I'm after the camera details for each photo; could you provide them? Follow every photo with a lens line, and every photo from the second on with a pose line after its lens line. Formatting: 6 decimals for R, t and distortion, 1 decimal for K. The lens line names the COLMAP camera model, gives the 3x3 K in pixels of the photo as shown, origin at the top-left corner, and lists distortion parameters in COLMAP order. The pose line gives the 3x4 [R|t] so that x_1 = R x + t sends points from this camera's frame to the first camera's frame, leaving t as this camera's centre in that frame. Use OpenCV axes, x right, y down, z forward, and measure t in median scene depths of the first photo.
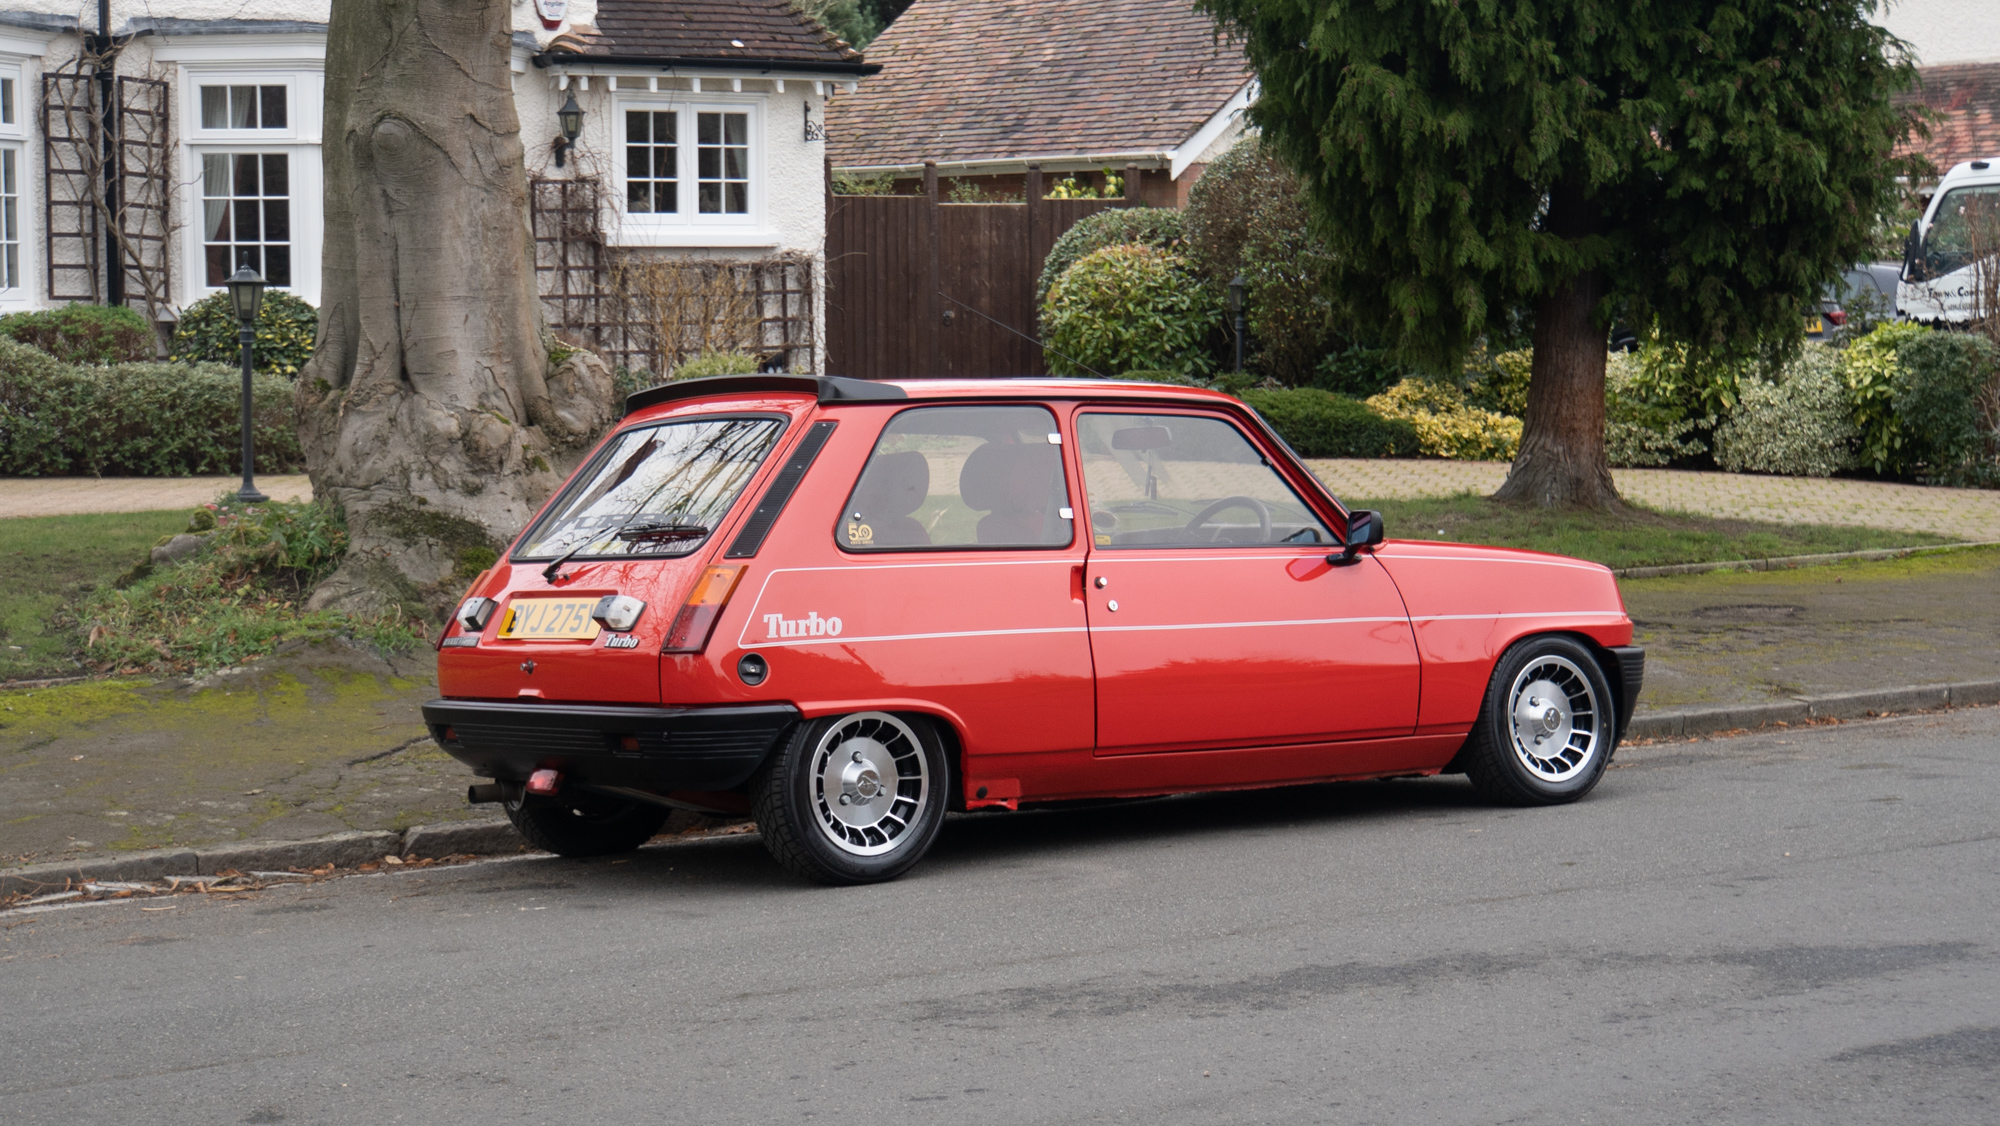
lens RADIAL K [[3613.5, 0, 990.8], [0, 3613.5, 558.3], [0, 0, 1]] dist [0.060510, 0.209297]
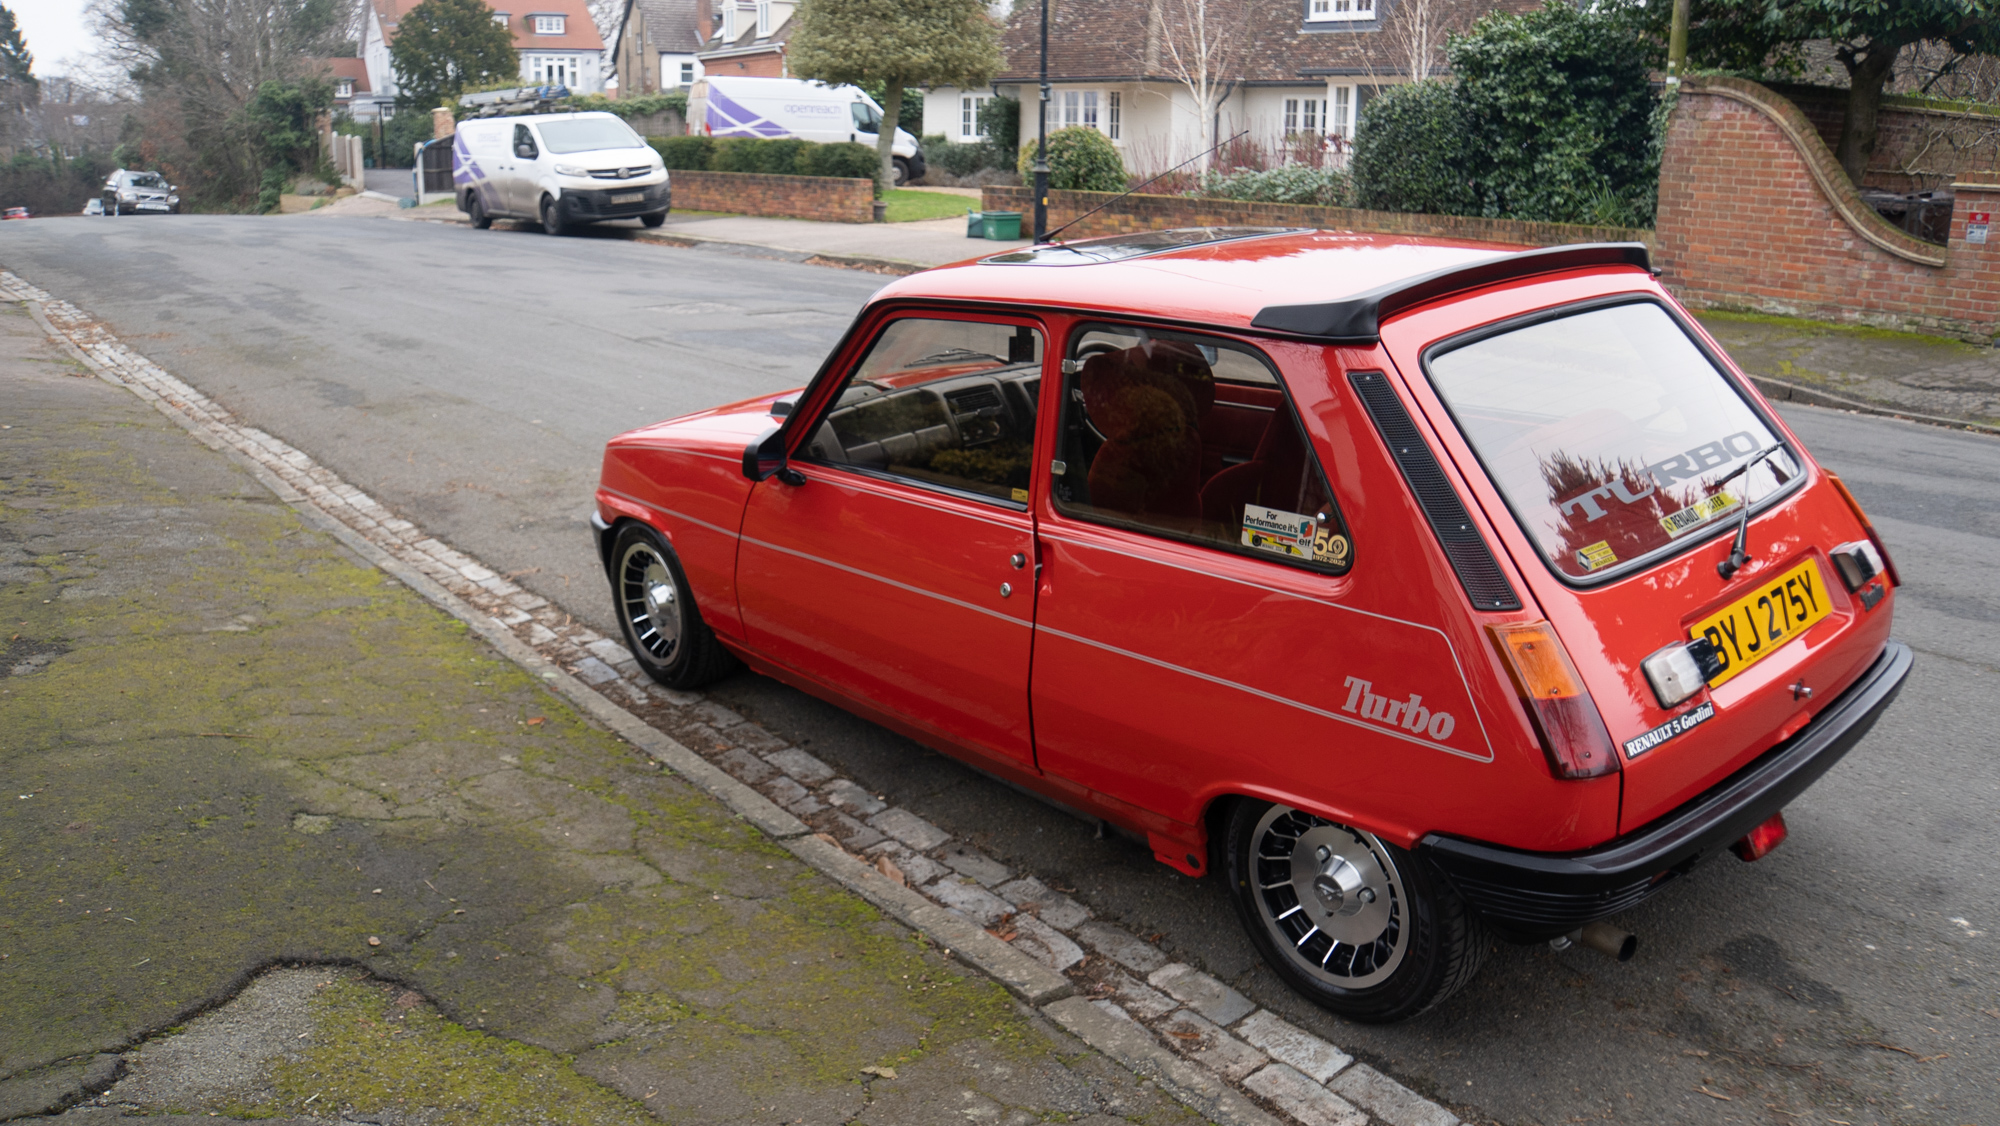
lens RADIAL K [[1593.3, 0, 1014.7], [0, 1593.3, 566.4], [0, 0, 1]] dist [-0.171855, 0.102238]
pose [[-0.081155, -0.258740, 0.962532, -0.272383], [0.064366, 0.962341, 0.264116, -0.056241], [-0.994621, 0.083388, -0.061445, 0.804986]]
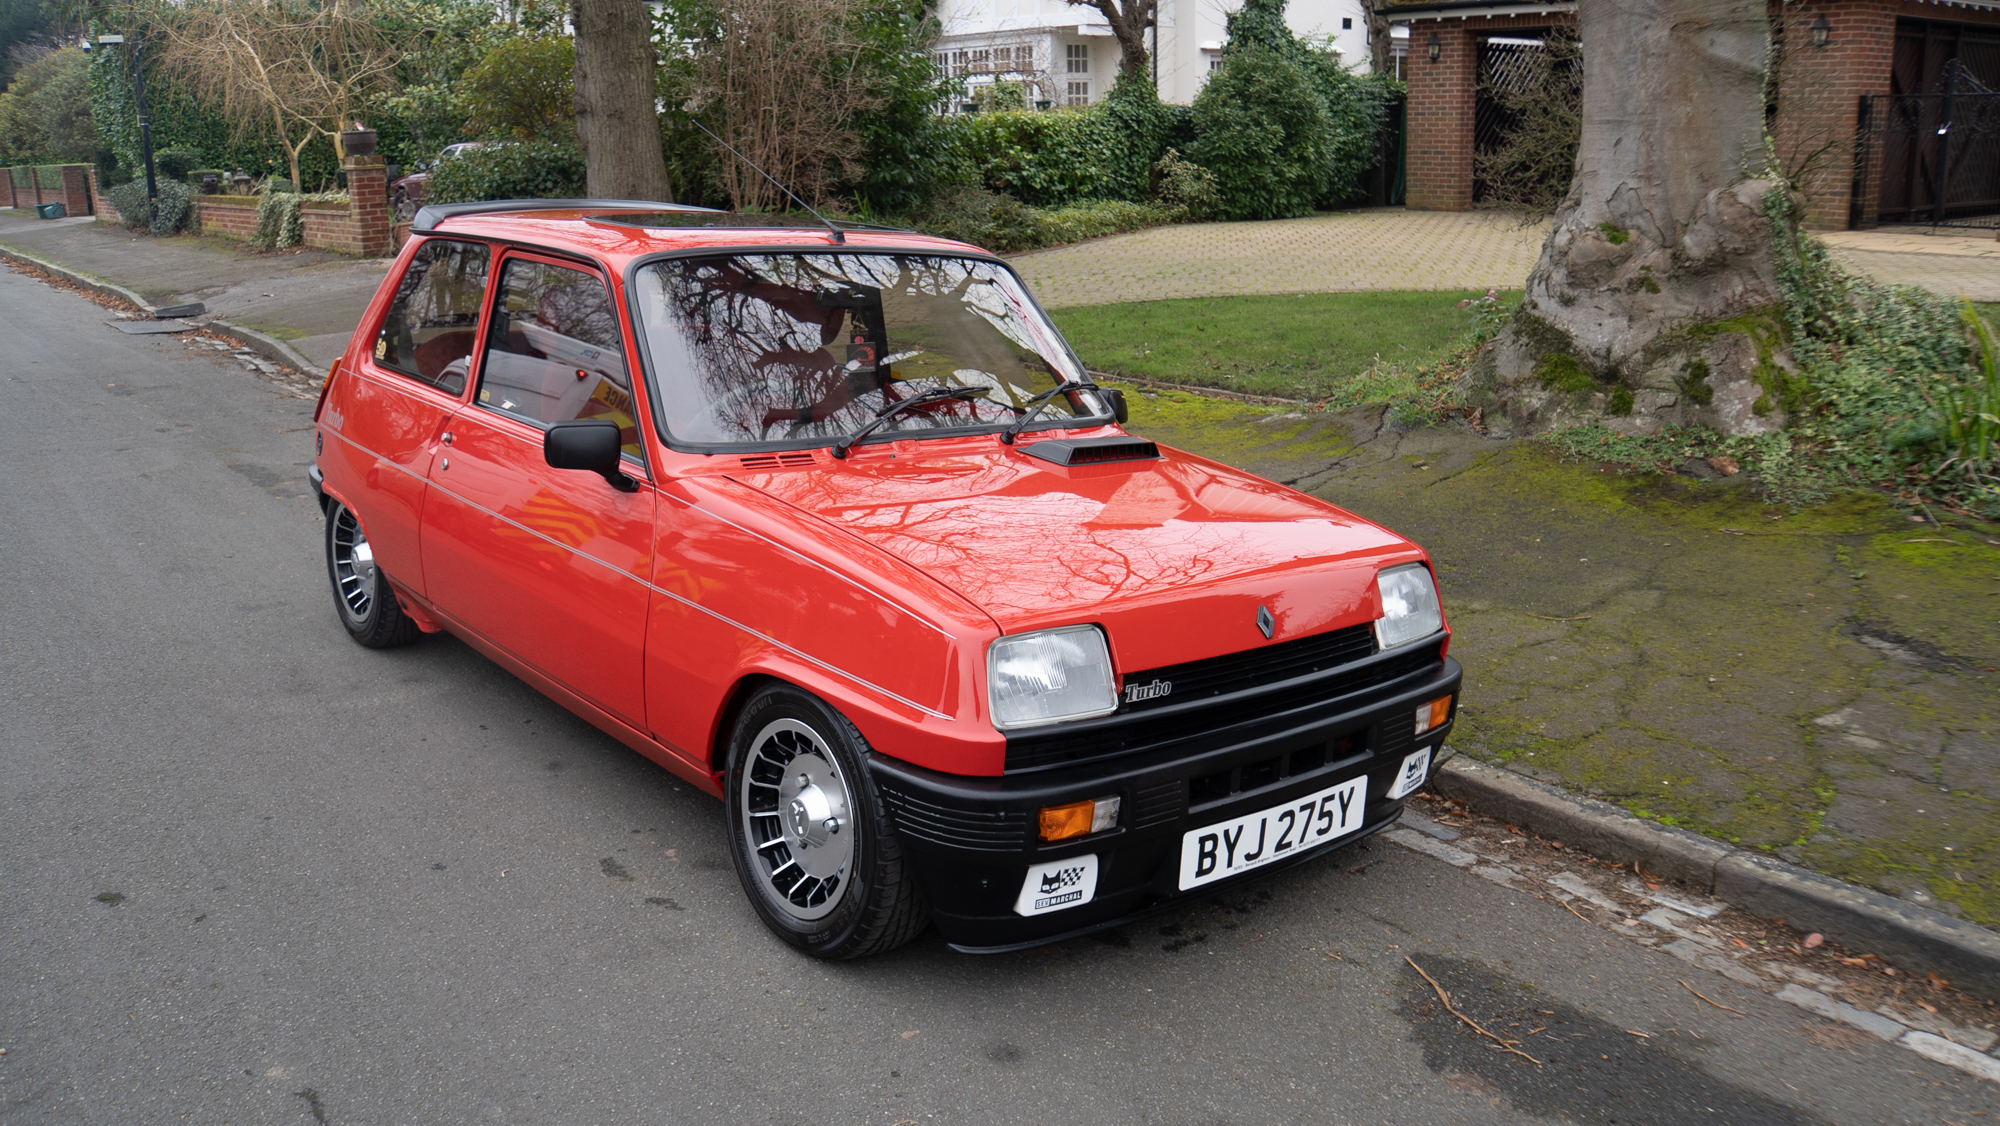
lens RADIAL K [[1618.1, 0, 1003.7], [0, 1618.1, 563.7], [0, 0, 1]] dist [-0.164657, 0.105405]
pose [[0.064057, 0.262211, -0.962882, 0.319183], [-0.056592, 0.964266, 0.258822, -0.055303], [0.996340, 0.037912, 0.076607, 0.785834]]
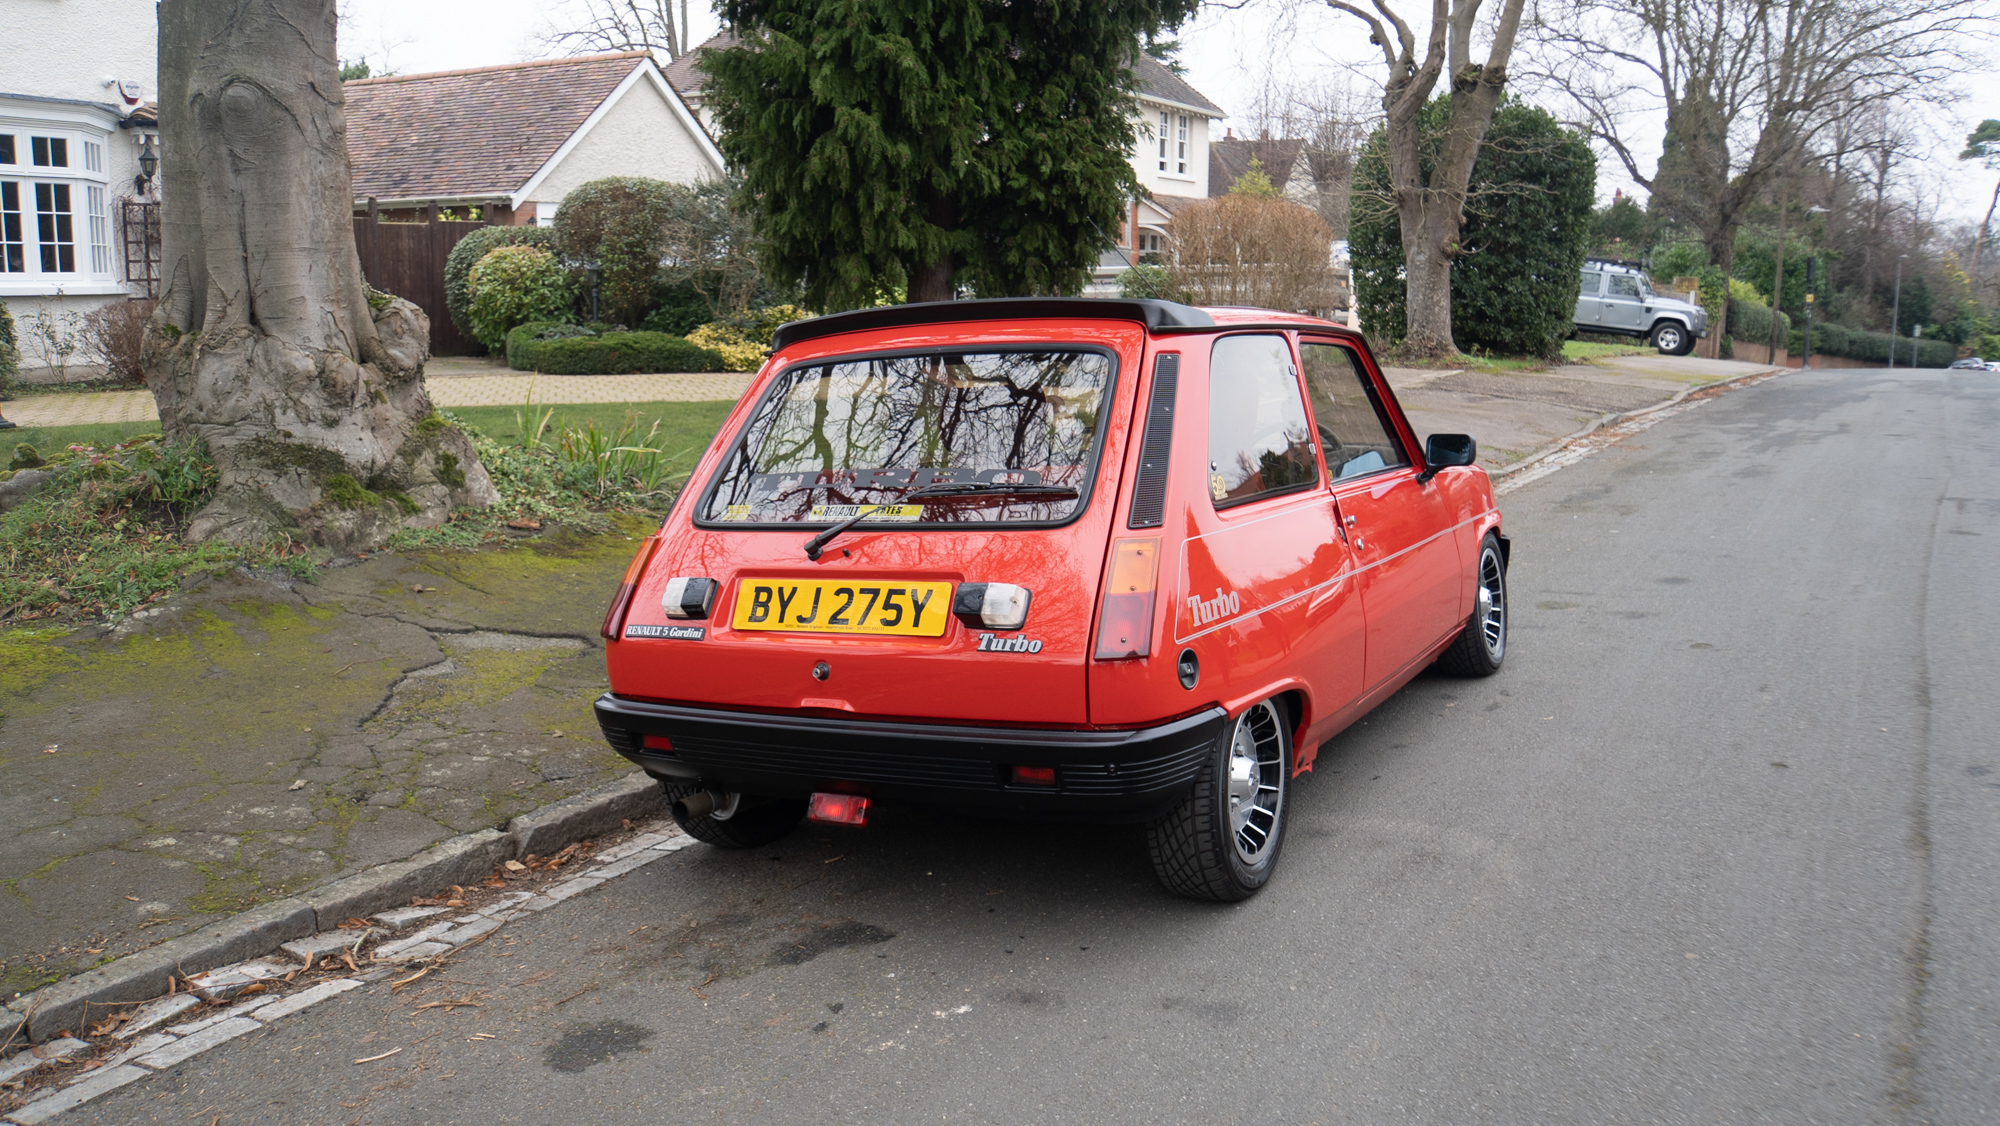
lens RADIAL K [[1648.5, 0, 1001.5], [0, 1648.5, 558.5], [0, 0, 1]] dist [-0.161323, 0.117004]
pose [[0.902738, -0.062276, 0.425659, -0.167363], [0.024015, 0.995219, 0.094673, -0.018766], [-0.429520, -0.075242, 0.899917, 0.457731]]
